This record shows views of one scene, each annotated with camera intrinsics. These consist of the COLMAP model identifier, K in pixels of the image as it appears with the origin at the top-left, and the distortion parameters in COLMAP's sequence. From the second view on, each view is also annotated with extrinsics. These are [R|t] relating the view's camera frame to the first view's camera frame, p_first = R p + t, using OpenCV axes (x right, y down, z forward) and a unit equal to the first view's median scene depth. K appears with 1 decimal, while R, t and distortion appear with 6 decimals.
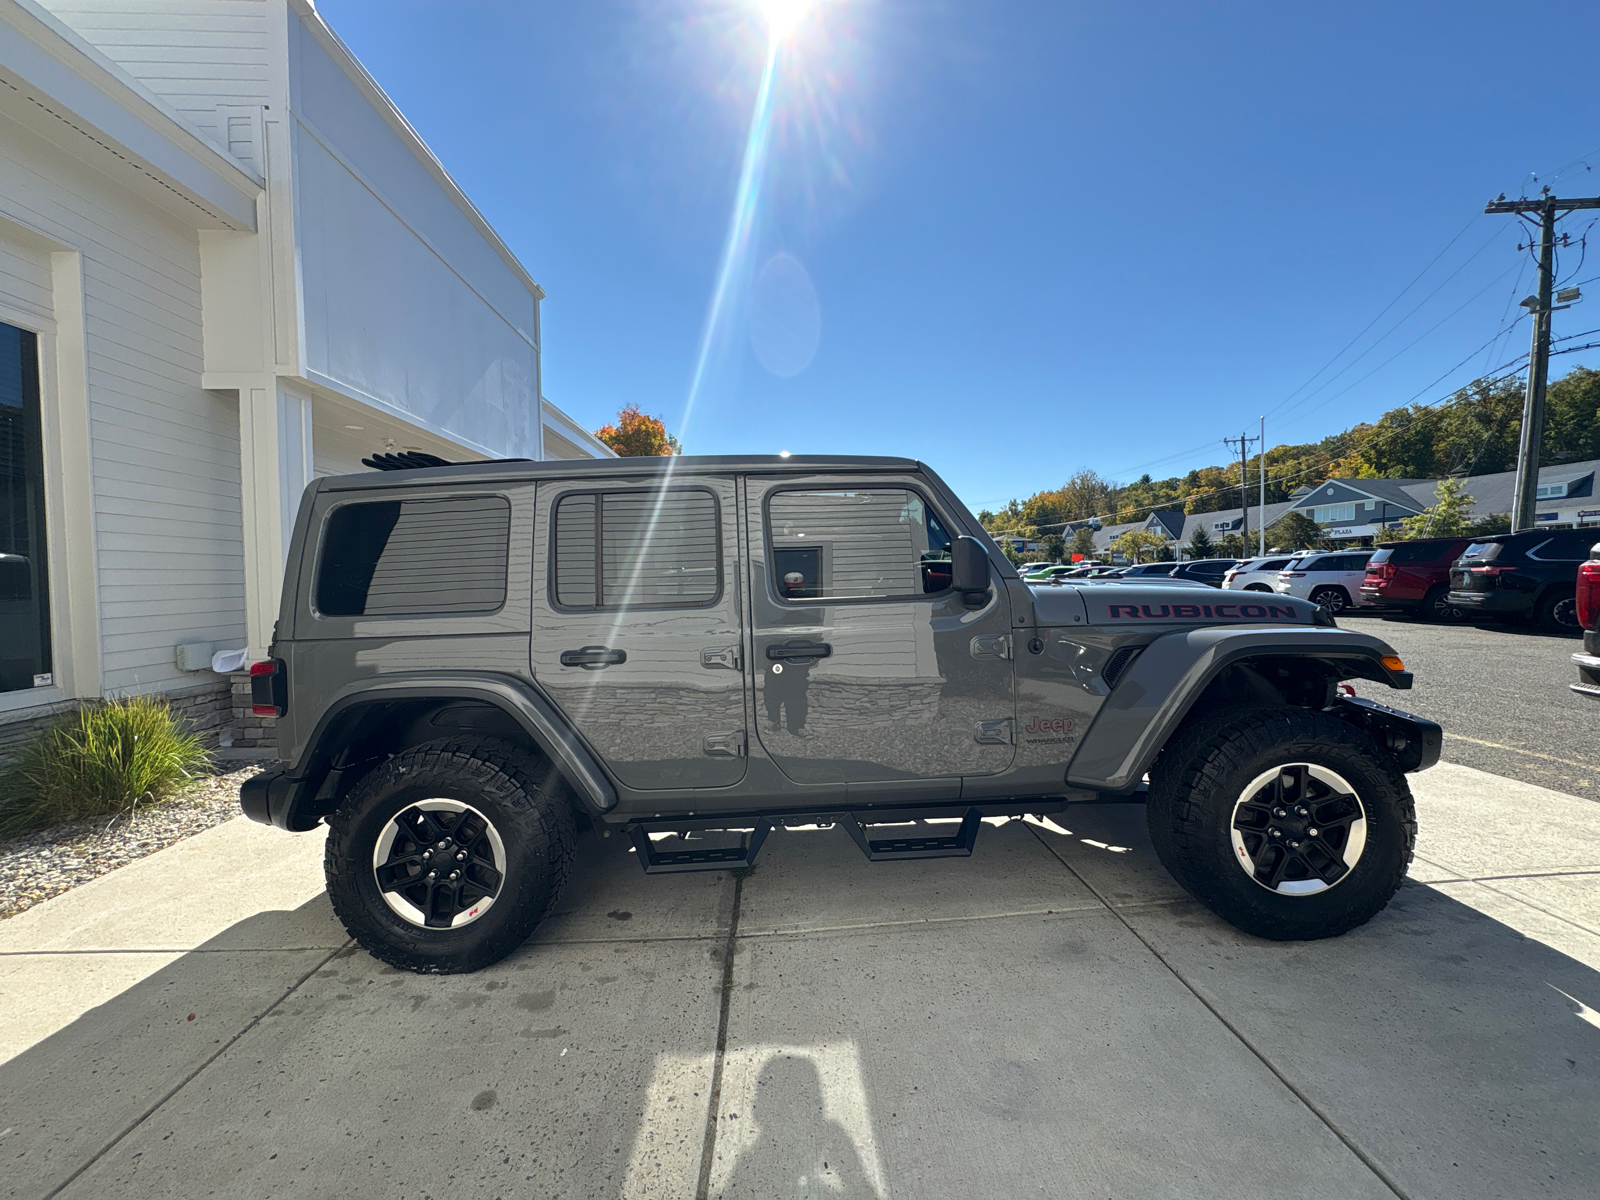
lens RADIAL K [[637.9, 0, 797.0], [0, 637.9, 595.5], [0, 0, 1]] dist [0.001694, -0.000390]
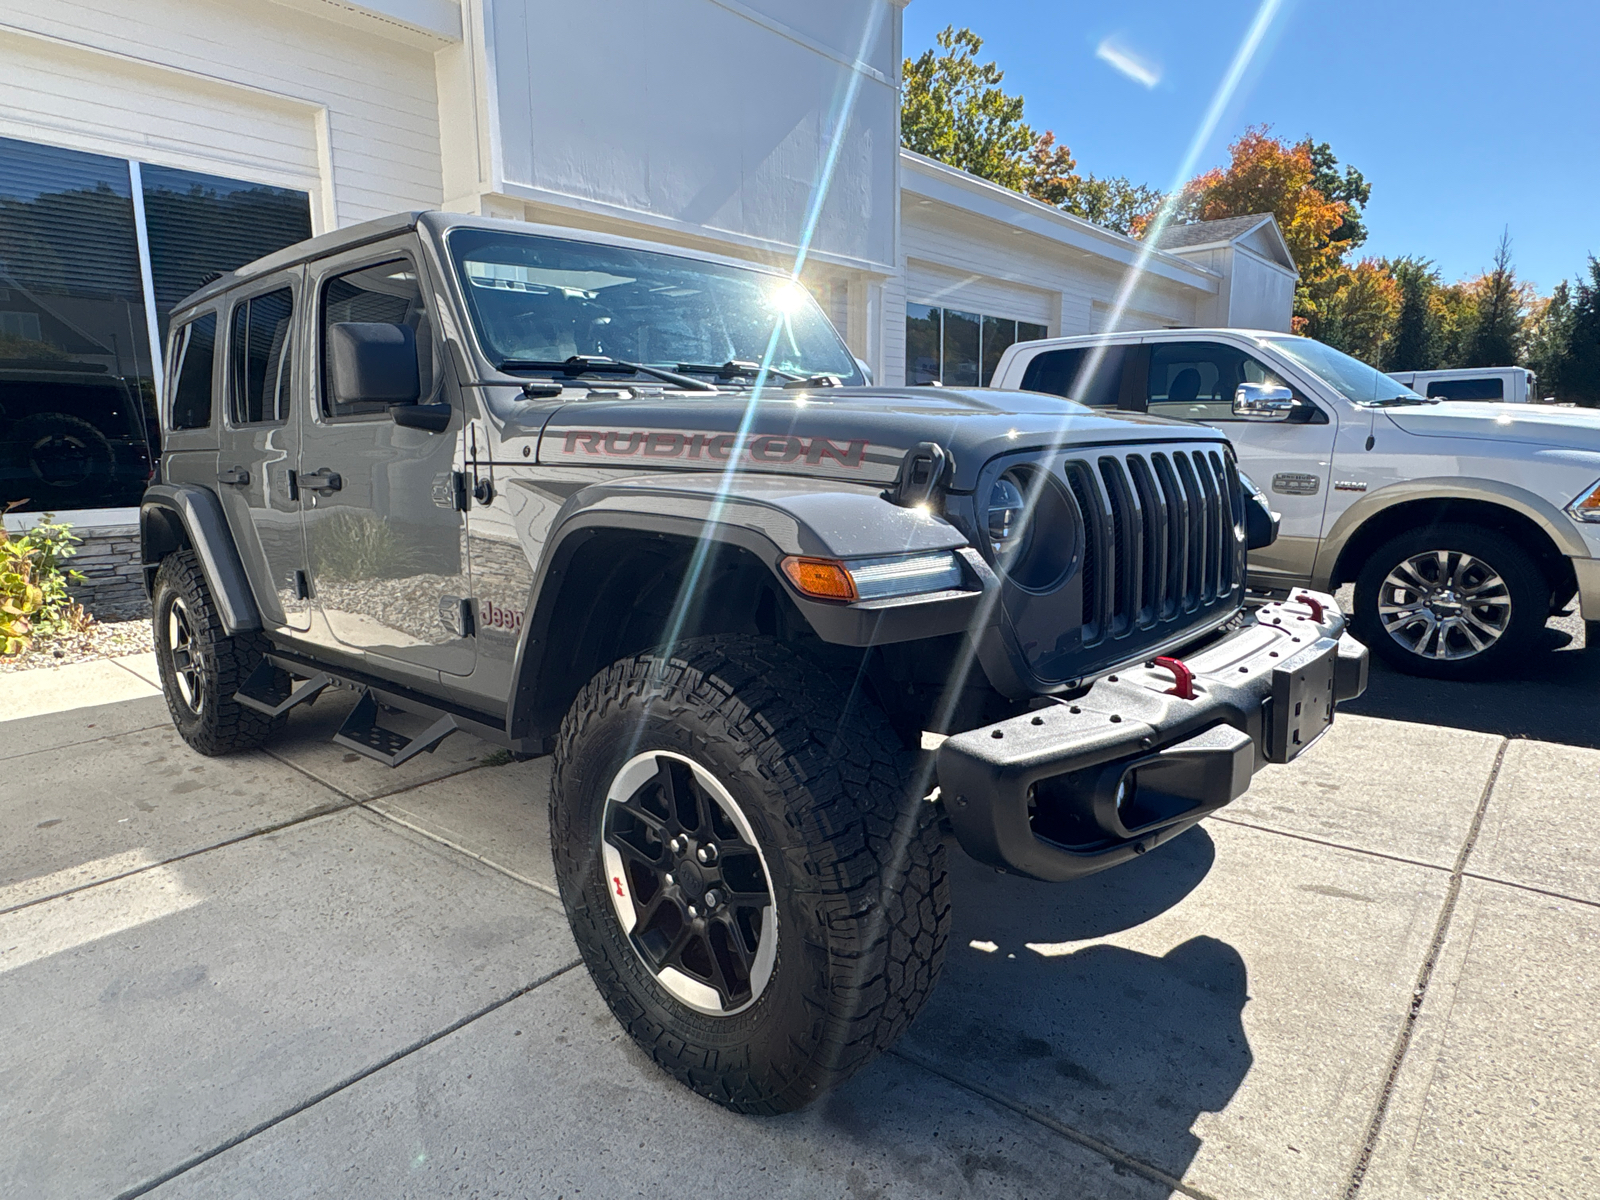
lens RADIAL K [[934.3, 0, 794.9], [0, 934.3, 595.8], [0, 0, 1]] dist [-0.000094, 0.000033]
pose [[0.734617, 0.131199, -0.665676, 1.233911], [-0.026800, 0.985971, 0.164751, 0.018566], [0.677953, -0.103189, 0.727827, 0.514860]]
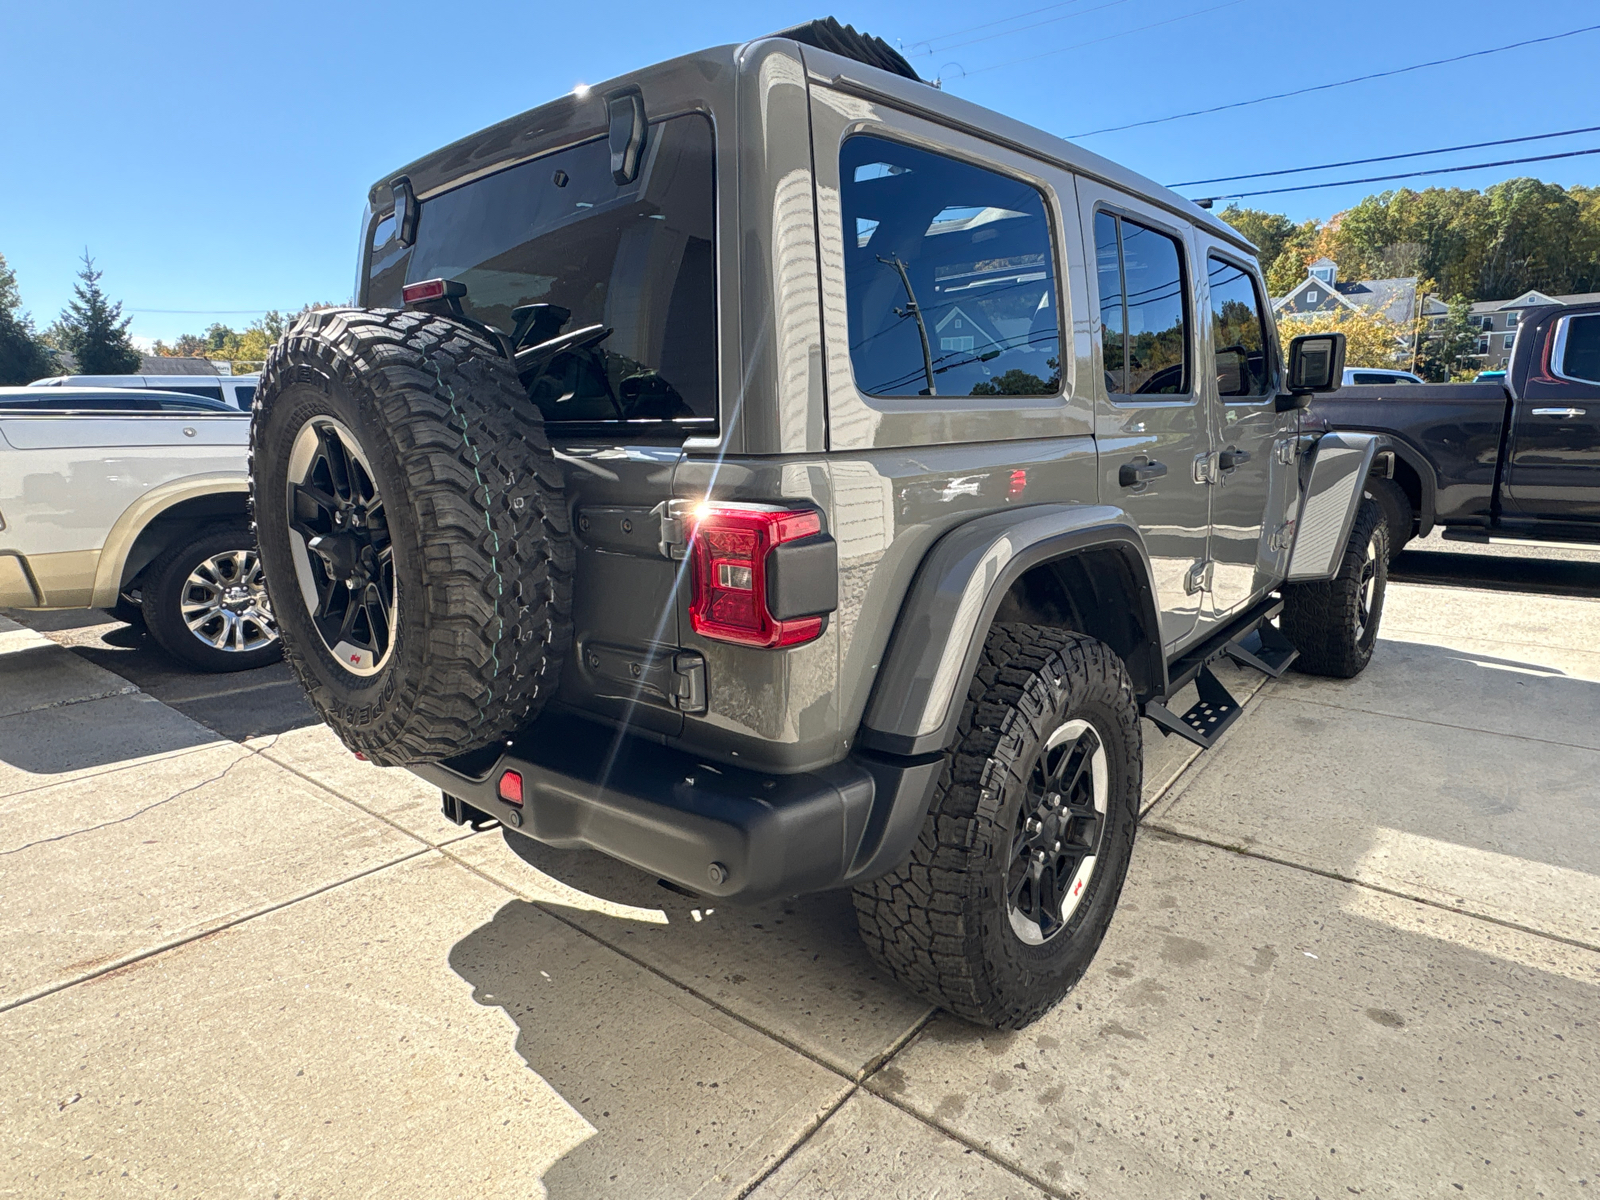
lens RADIAL K [[899.4, 0, 797.1], [0, 899.4, 595.4], [0, 0, 1]] dist [-0.001062, 0.001867]
pose [[0.659965, -0.126974, 0.740489, -1.244314], [0.018148, 0.988022, 0.153244, 0.071654], [-0.751077, -0.087697, 0.654364, 0.628736]]
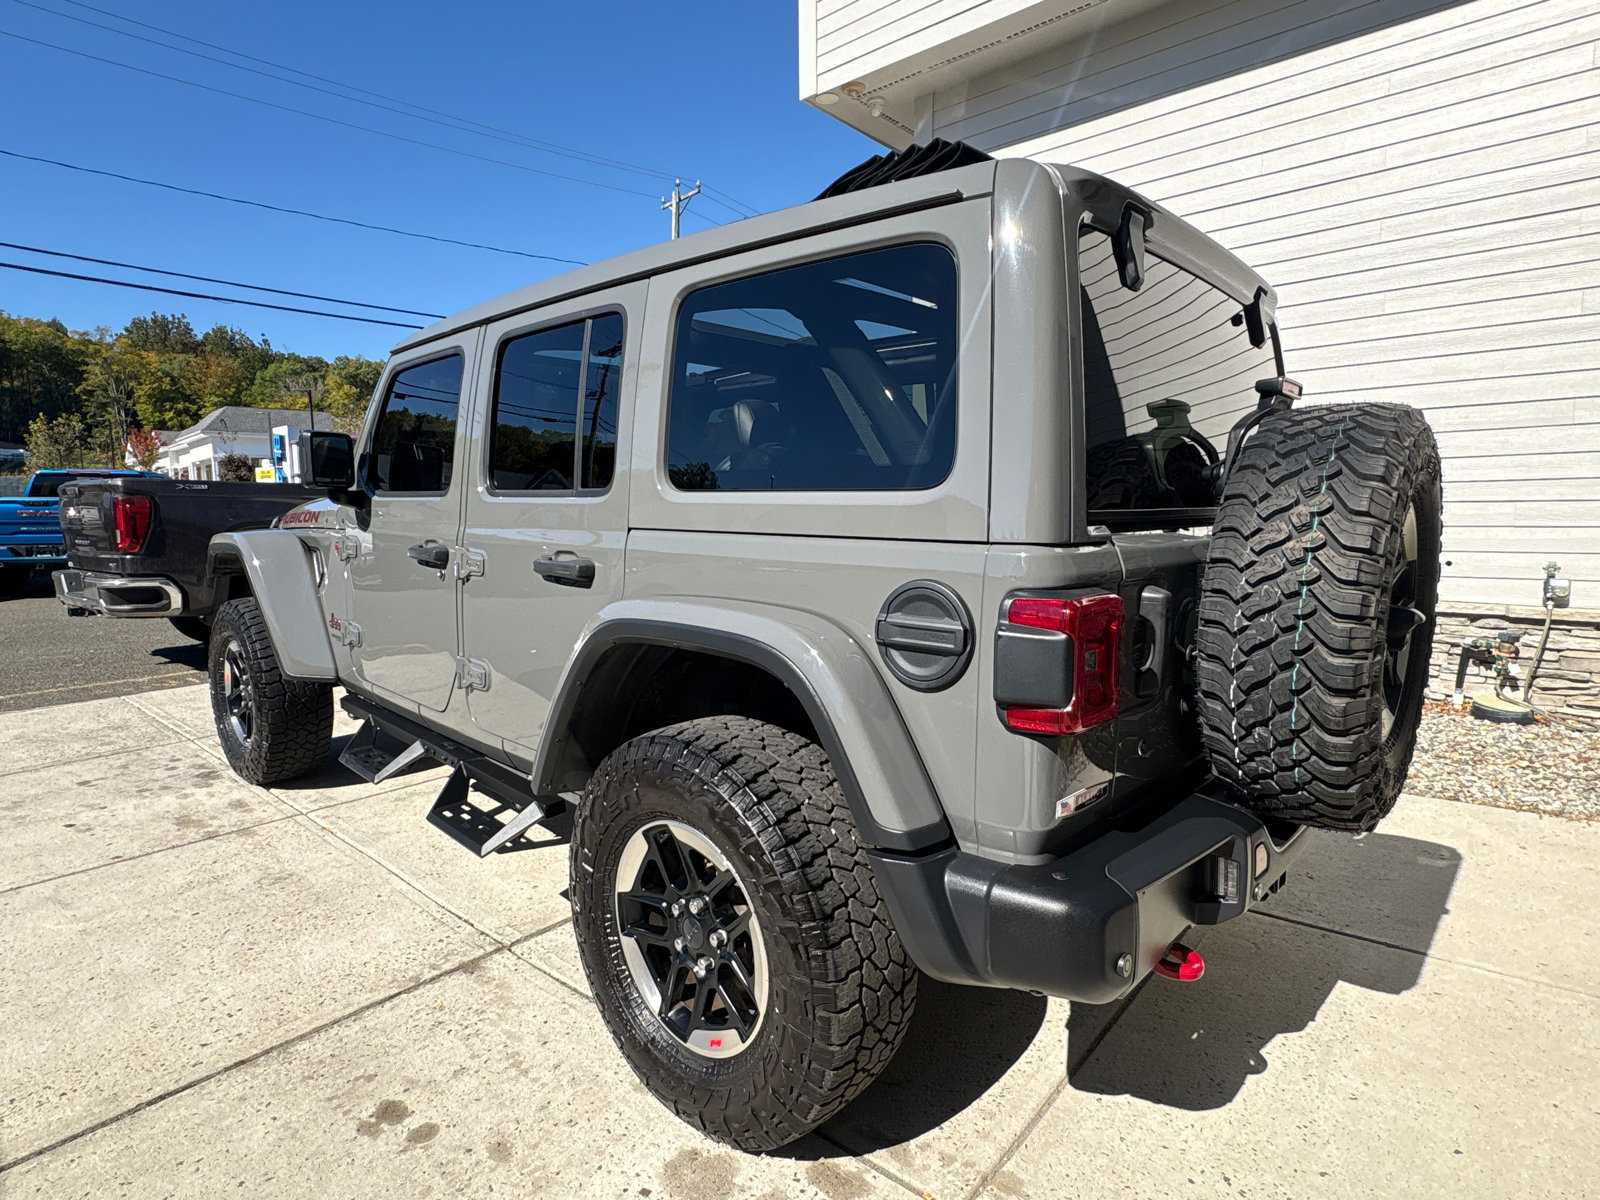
lens RADIAL K [[851.6, 0, 798.2], [0, 851.6, 598.3], [0, 0, 1]] dist [0.000239, -0.000688]
pose [[-0.742163, -0.044570, 0.668736, -1.064588], [0.046142, 0.992021, 0.117326, 0.012725], [-0.668629, 0.117932, -0.734185, 2.169534]]
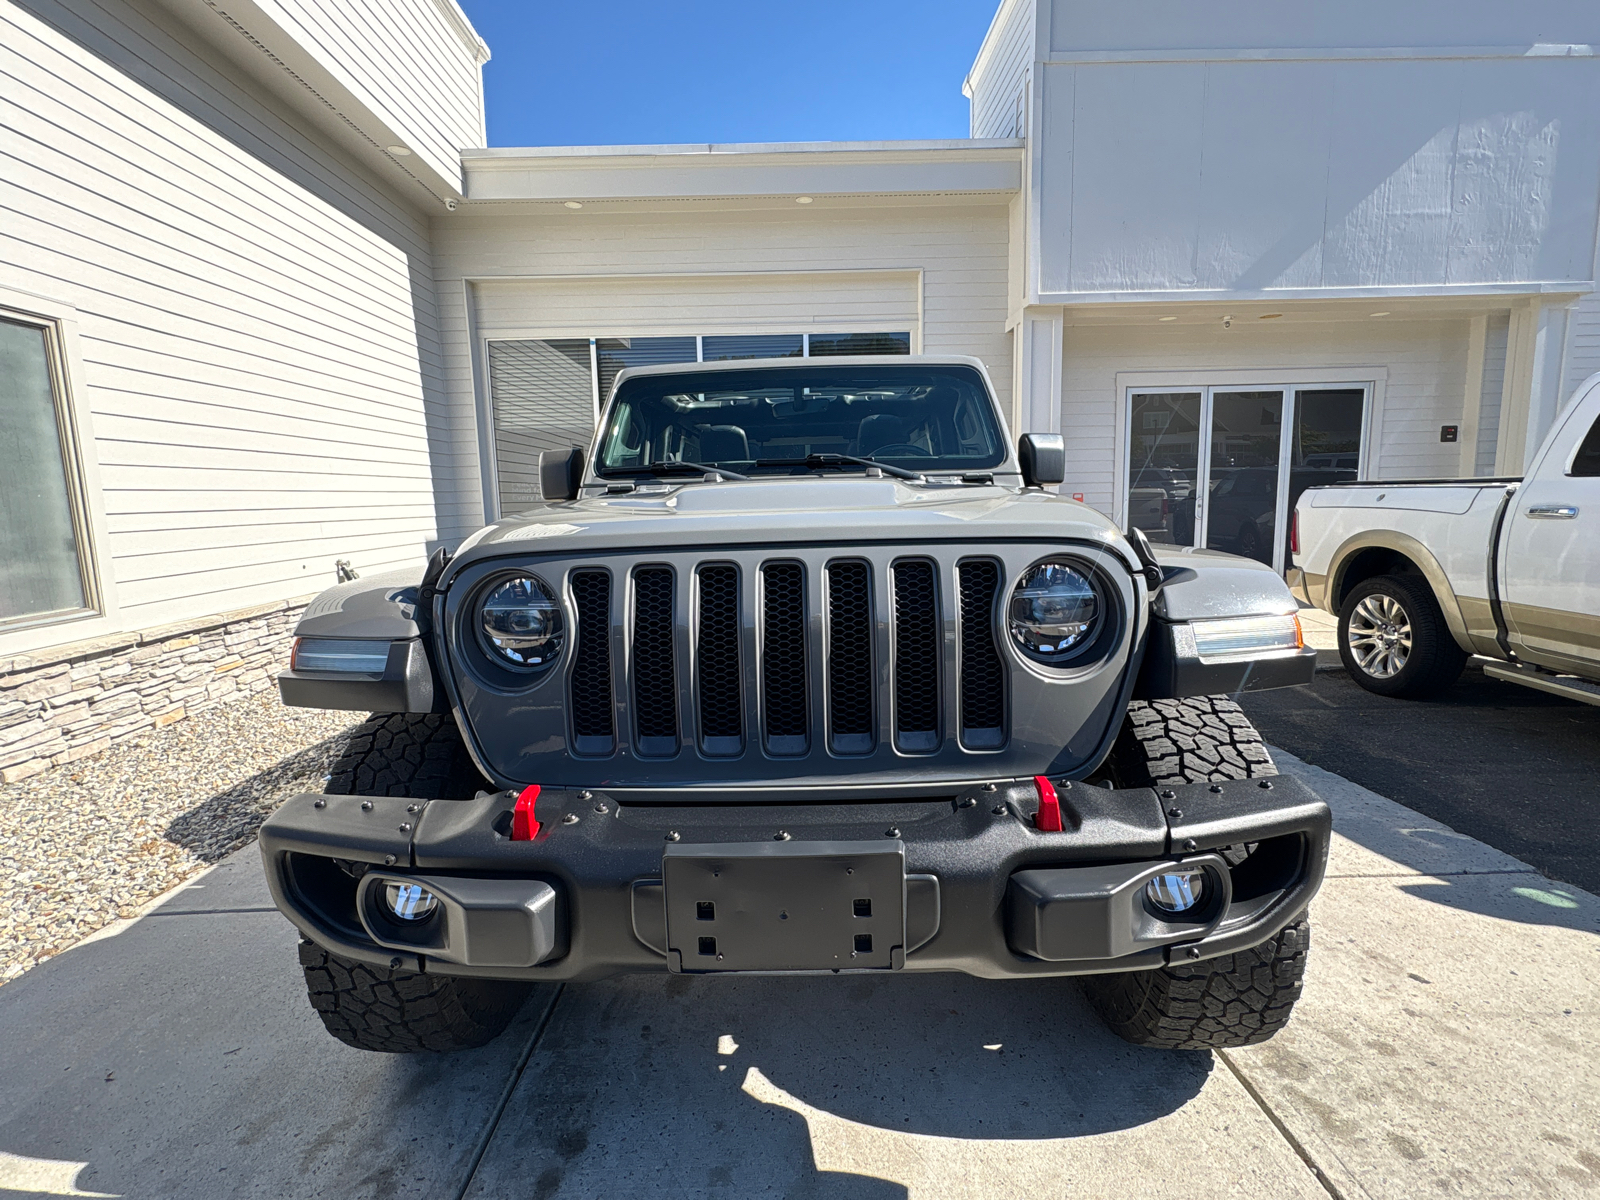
lens RADIAL K [[740.4, 0, 795.5], [0, 740.4, 595.7], [0, 0, 1]] dist [0.000334, -0.000613]
pose [[-0.020379, 0.147228, -0.988893, 1.444187], [-0.003060, 0.989084, 0.147319, -0.030385], [0.999788, 0.006029, -0.019706, 1.341722]]
